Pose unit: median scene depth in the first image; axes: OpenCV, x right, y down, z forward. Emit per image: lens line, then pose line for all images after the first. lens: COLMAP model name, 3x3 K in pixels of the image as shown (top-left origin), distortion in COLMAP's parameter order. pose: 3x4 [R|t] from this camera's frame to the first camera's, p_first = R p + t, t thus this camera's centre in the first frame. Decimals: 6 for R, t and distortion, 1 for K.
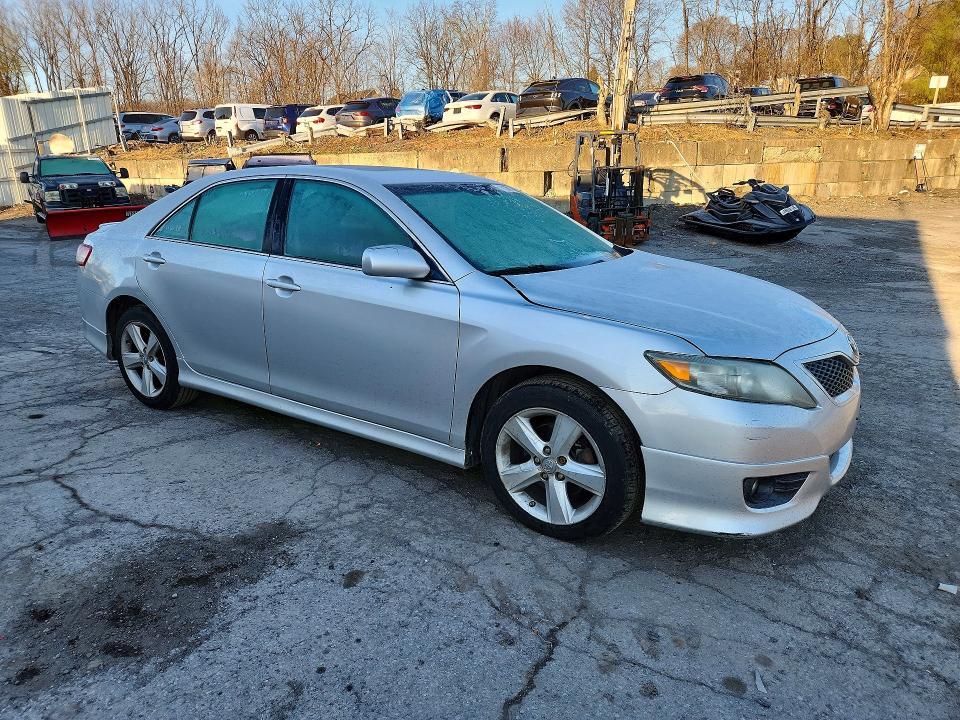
lens RADIAL K [[637.9, 0, 470.7], [0, 637.9, 362.2], [0, 0, 1]] dist [0.055359, -0.034622]
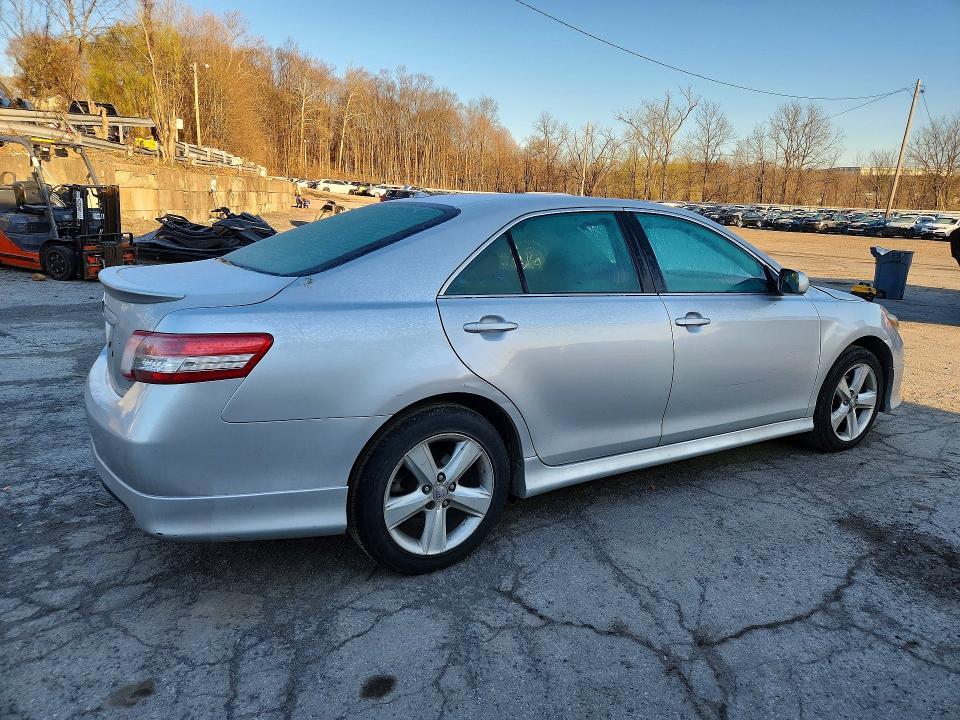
lens RADIAL K [[637.9, 0, 498.5], [0, 637.9, 343.2], [0, 0, 1]] dist [0.055359, -0.034622]
pose [[0.409060, -0.162354, 0.897948, -0.253200], [0.219795, 0.972603, 0.075724, -0.044519], [-0.885641, 0.166389, 0.433538, 0.167342]]
